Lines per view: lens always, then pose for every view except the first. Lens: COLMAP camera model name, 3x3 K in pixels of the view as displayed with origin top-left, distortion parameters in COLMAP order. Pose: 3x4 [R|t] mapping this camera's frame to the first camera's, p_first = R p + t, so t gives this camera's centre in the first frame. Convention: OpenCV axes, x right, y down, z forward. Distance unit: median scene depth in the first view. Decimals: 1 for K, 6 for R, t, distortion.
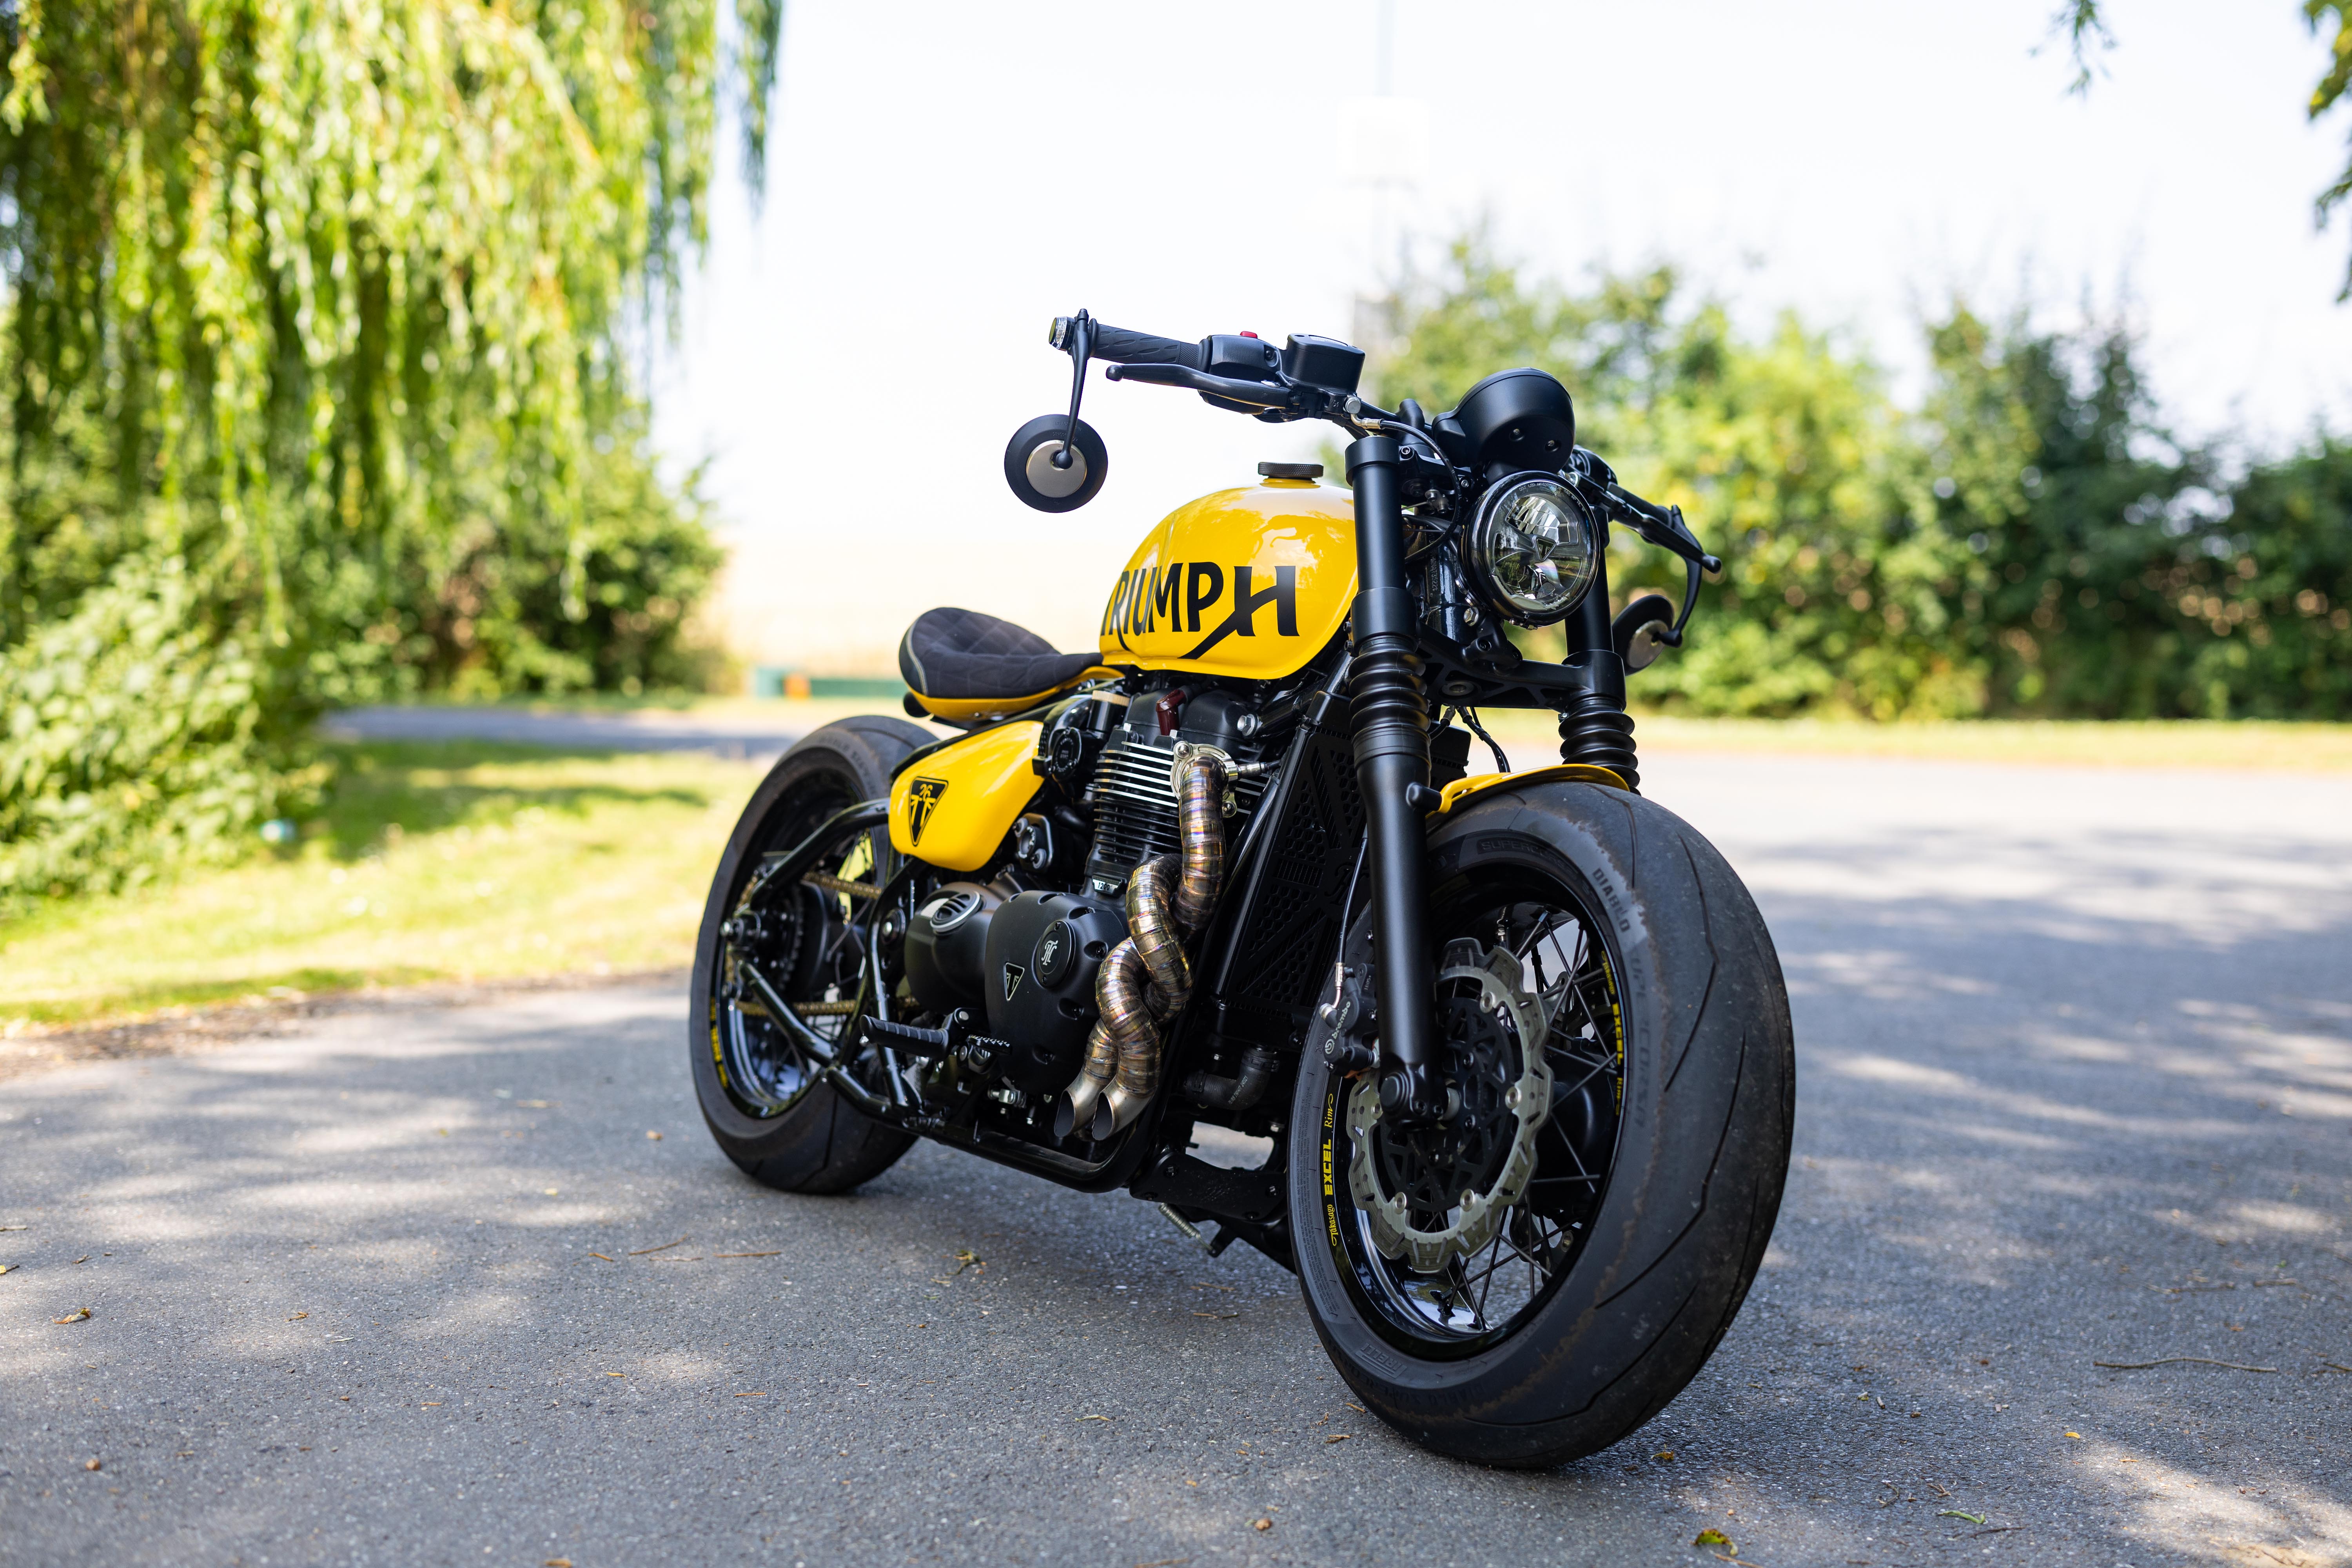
lens RADIAL K [[3361.2, 0, 1186.9], [0, 3361.2, 774.1], [0, 0, 1]] dist [0.000900, 0.003012]
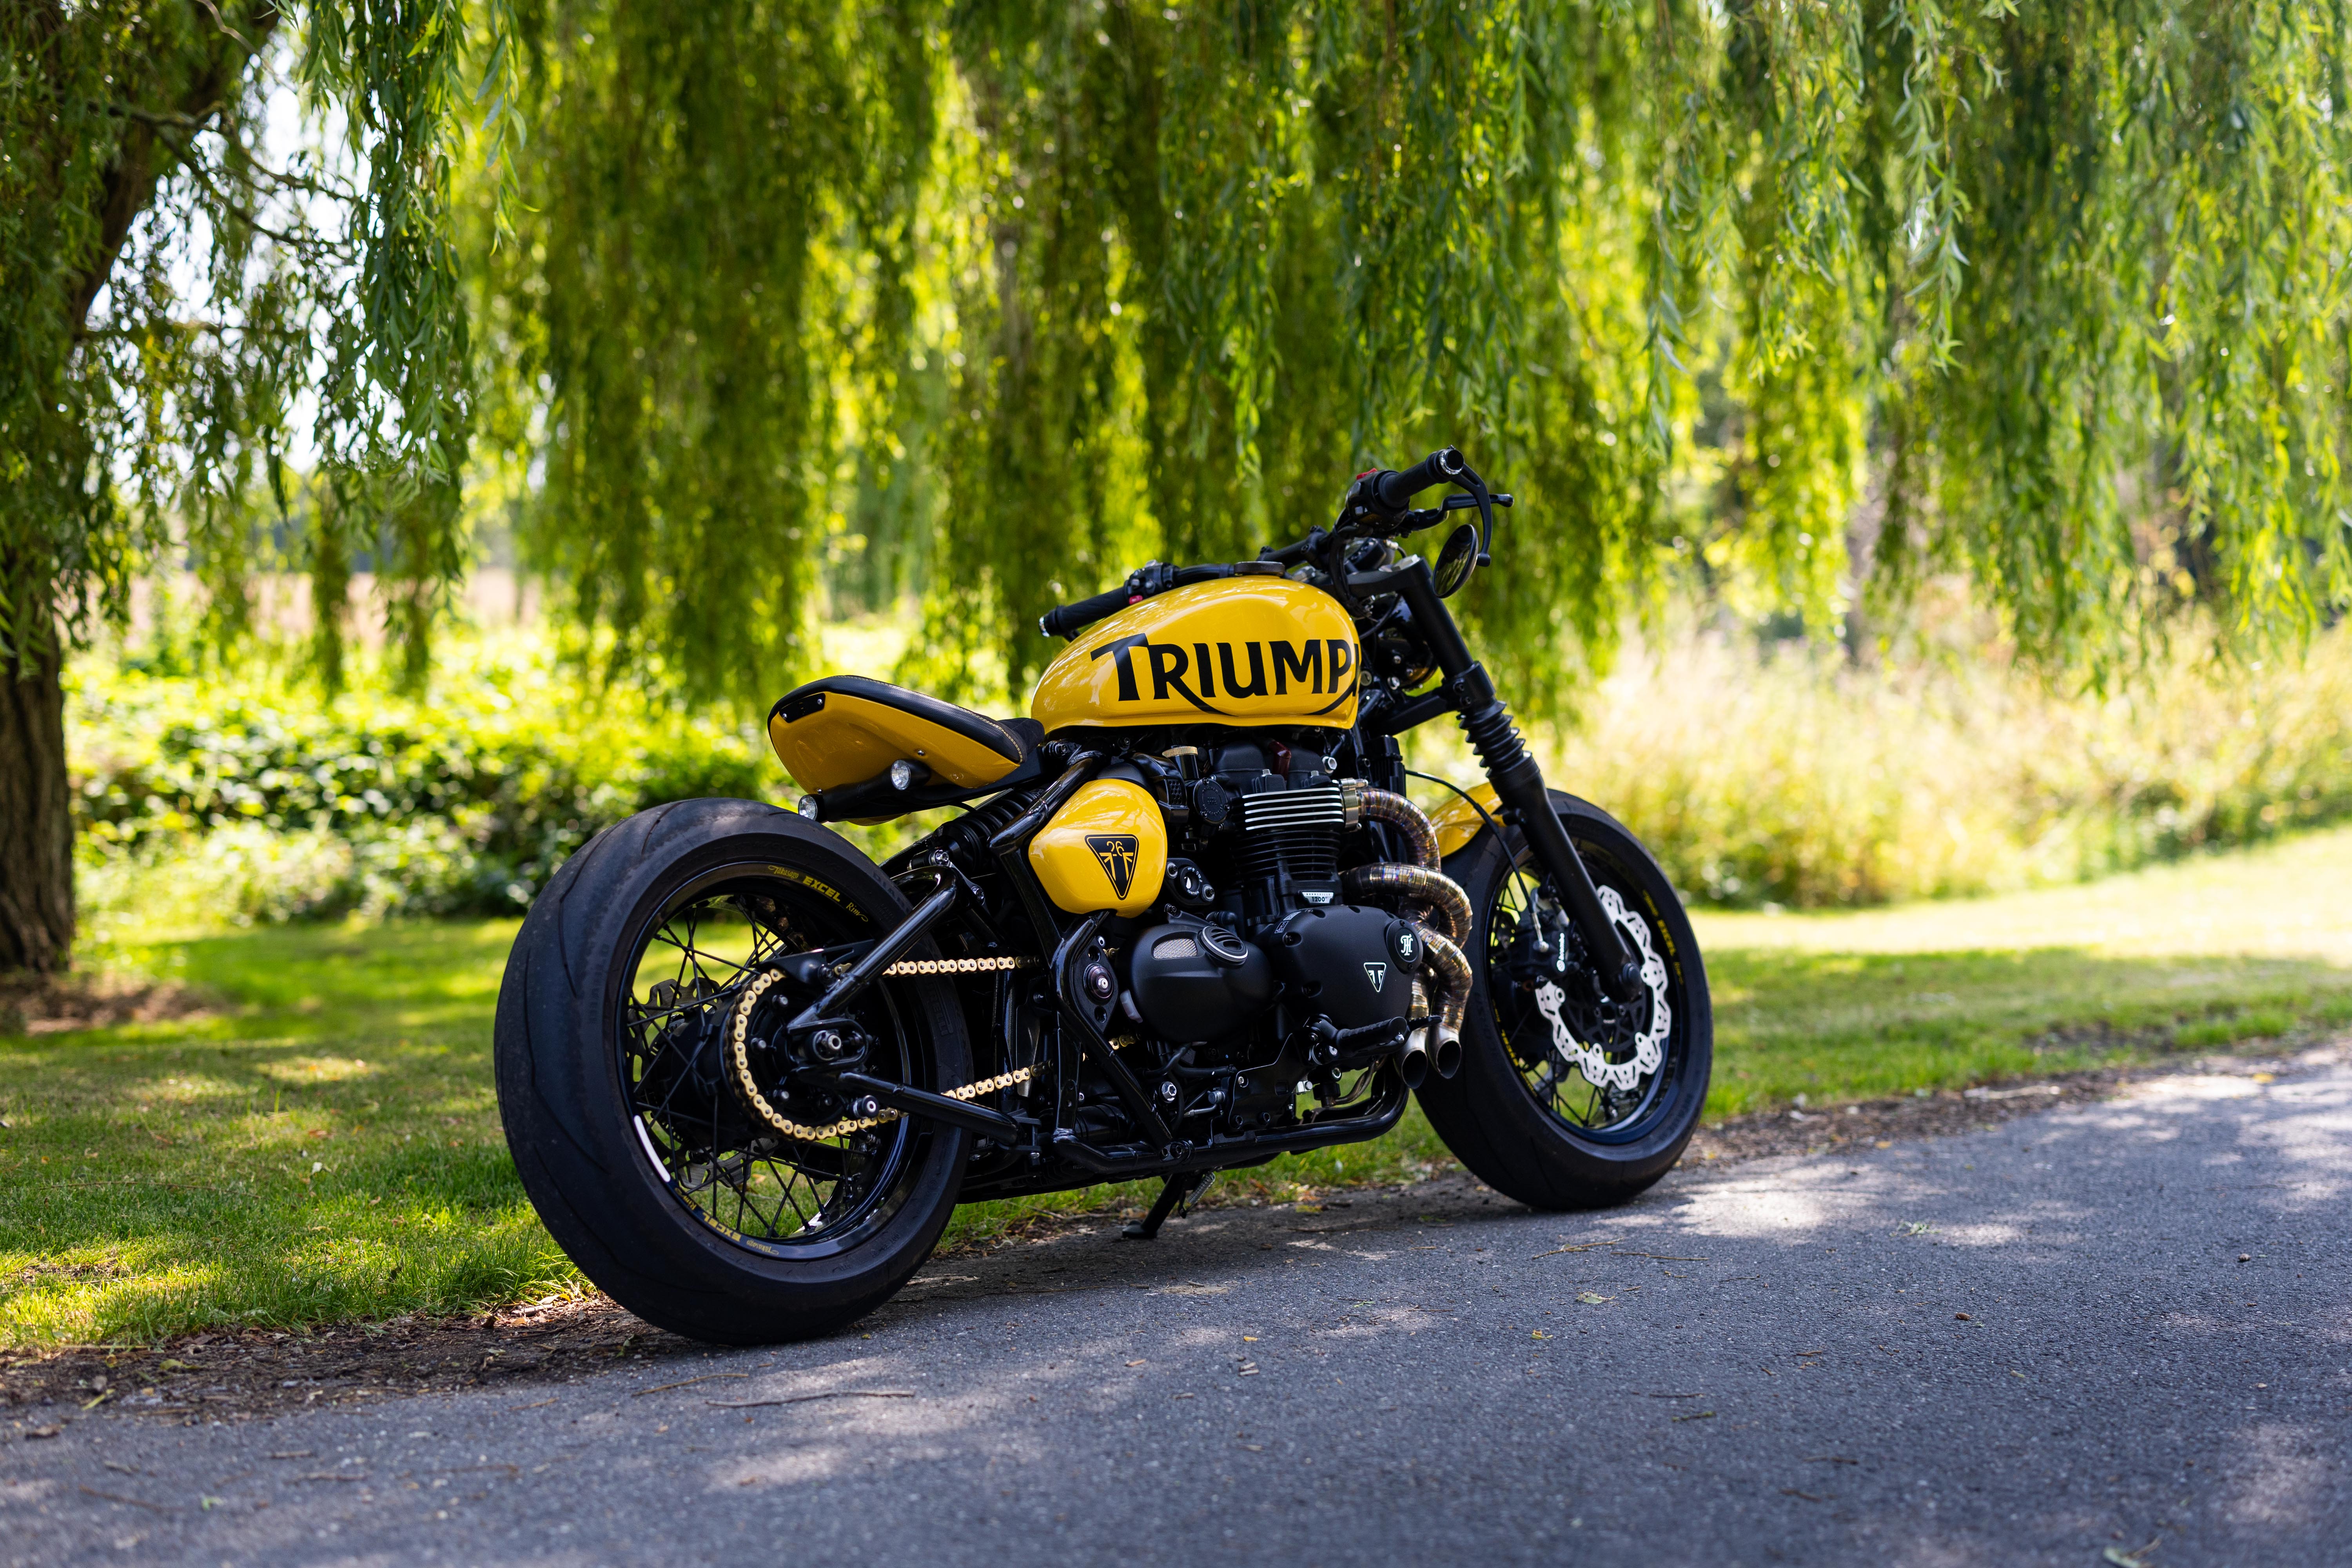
lens RADIAL K [[3357.9, 0, 1208.9], [0, 3357.9, 791.4], [0, 0, 1]] dist [0.000657, 0.006908]
pose [[-0.267740, -0.016182, 0.963355, -0.146352], [0.062554, 0.997457, 0.034140, -0.006187], [-0.961458, 0.069402, -0.266047, 0.166129]]
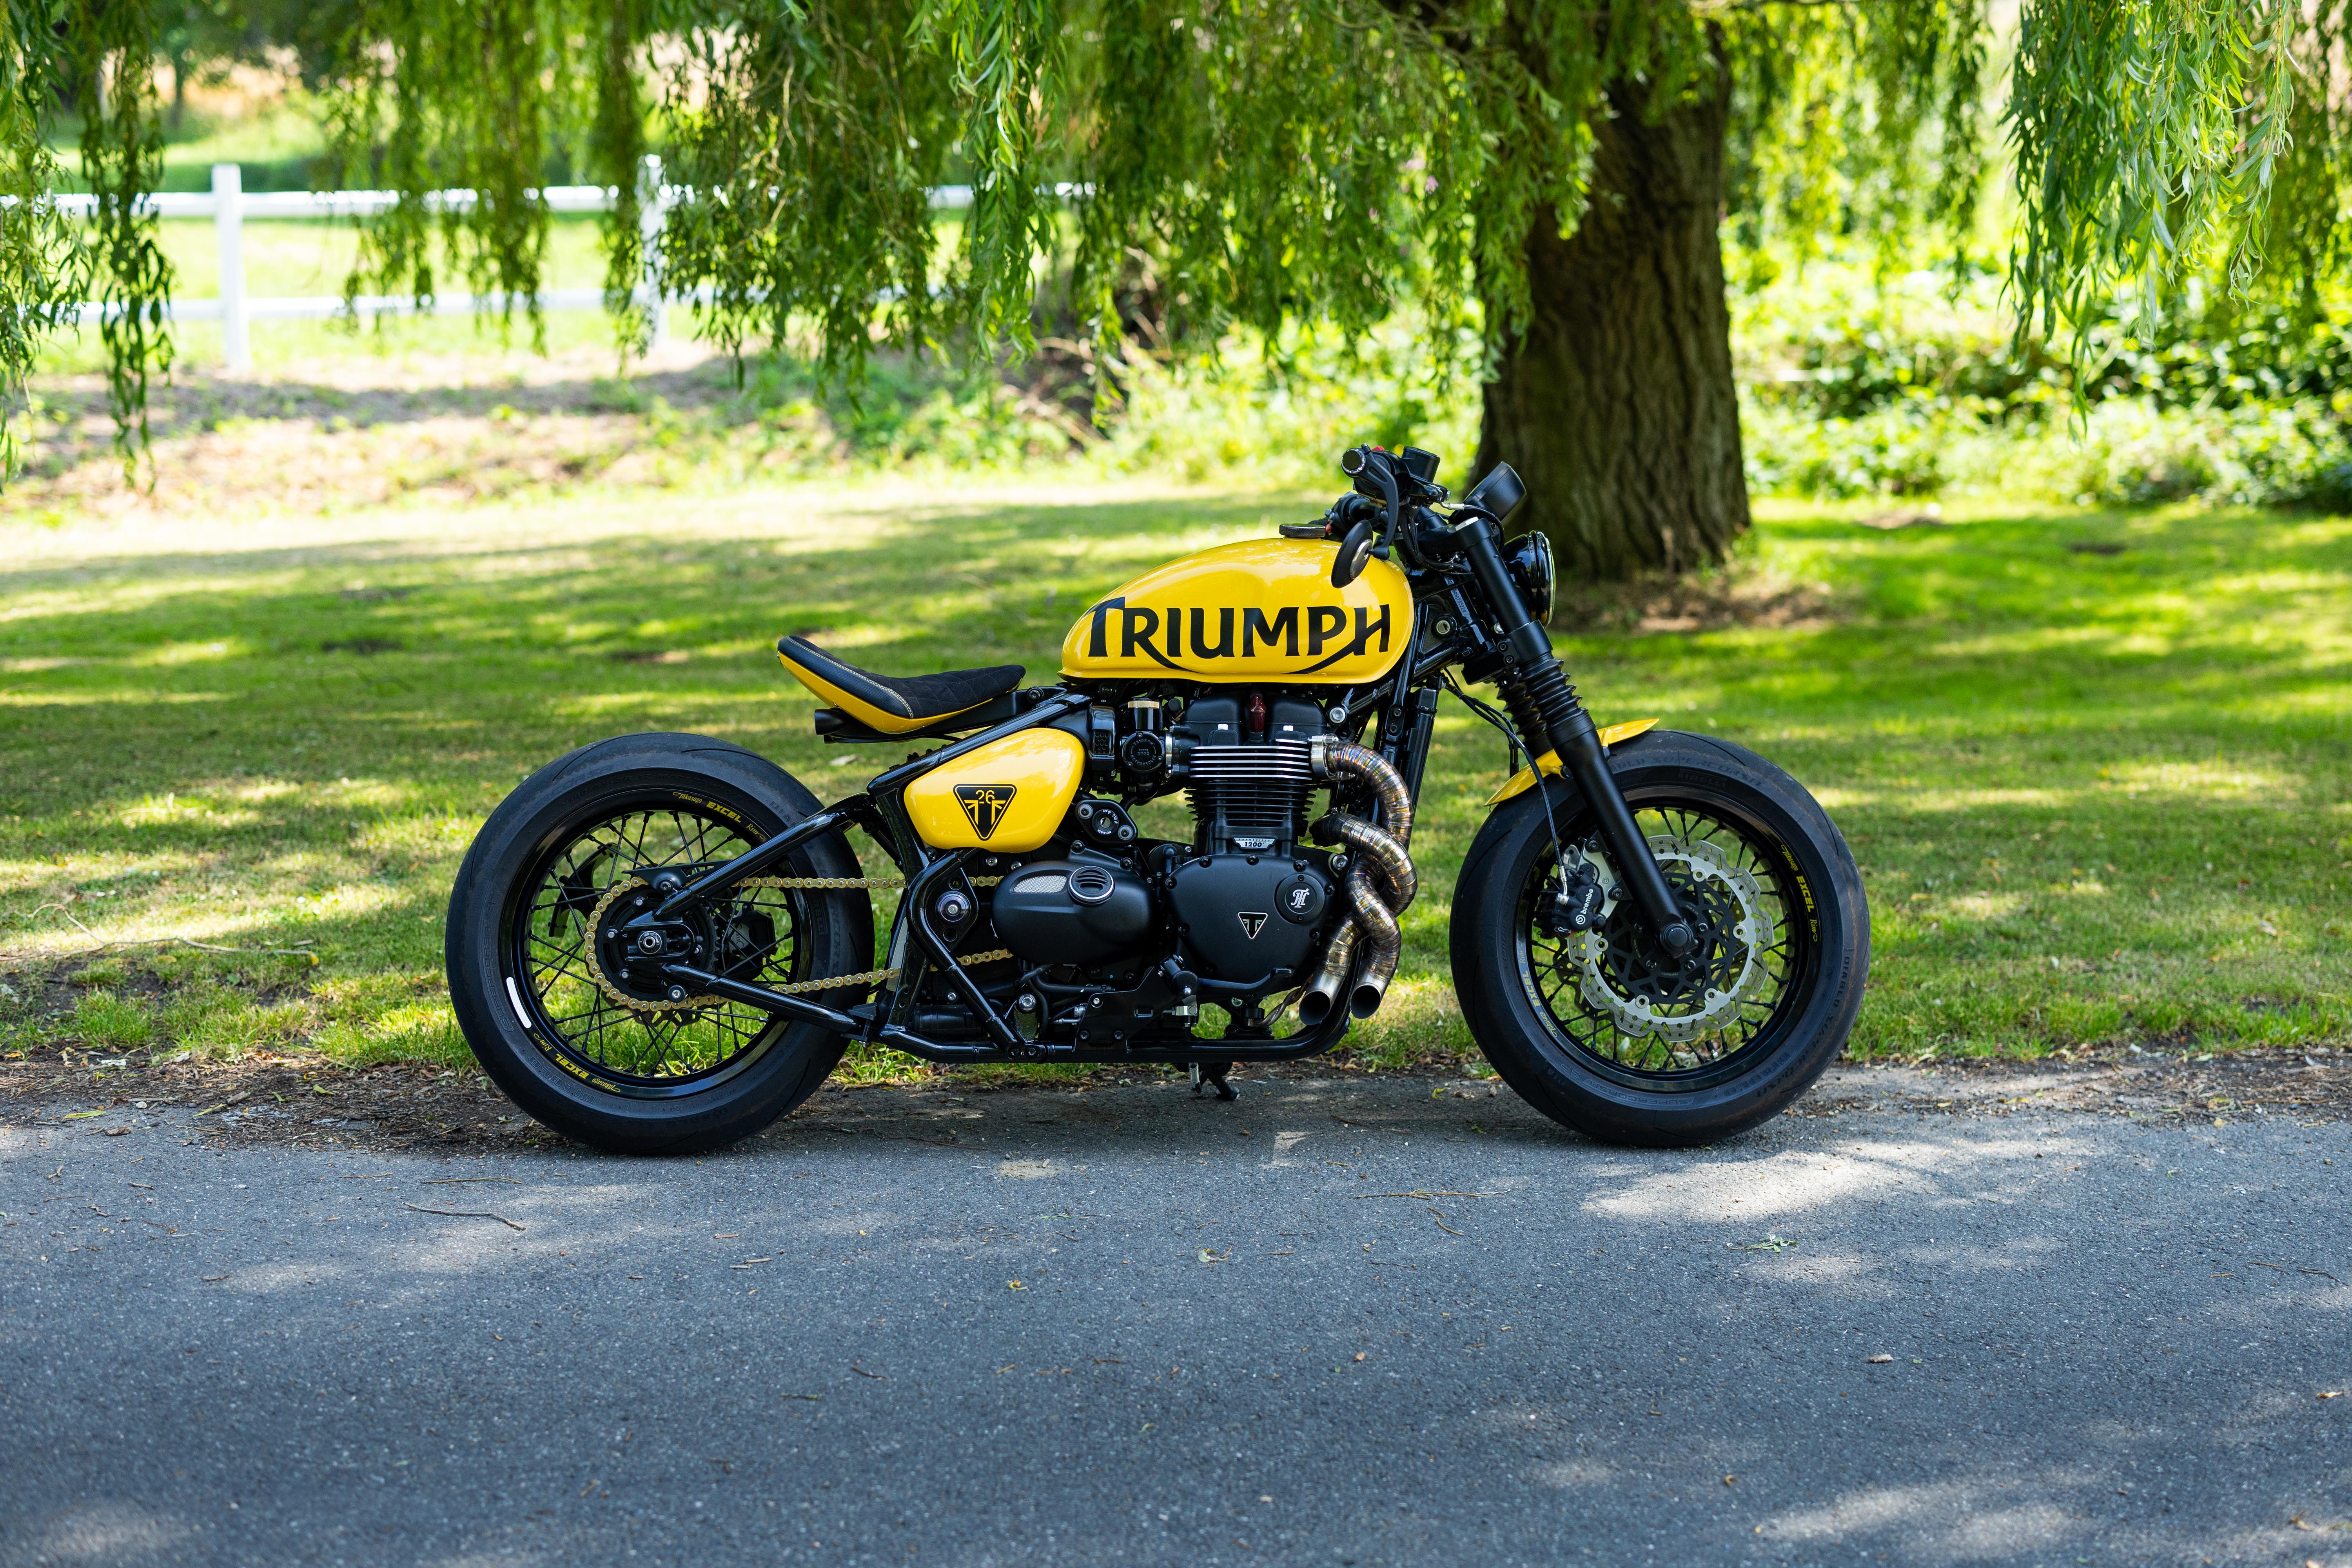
lens RADIAL K [[3361.2, 0, 1186.9], [0, 3361.2, 774.1], [0, 0, 1]] dist [0.000900, 0.003012]
pose [[0.473642, -0.162892, 0.865522, -0.149460], [0.052903, 0.986235, 0.156659, -0.025912], [-0.879127, -0.028412, 0.475740, 0.044843]]
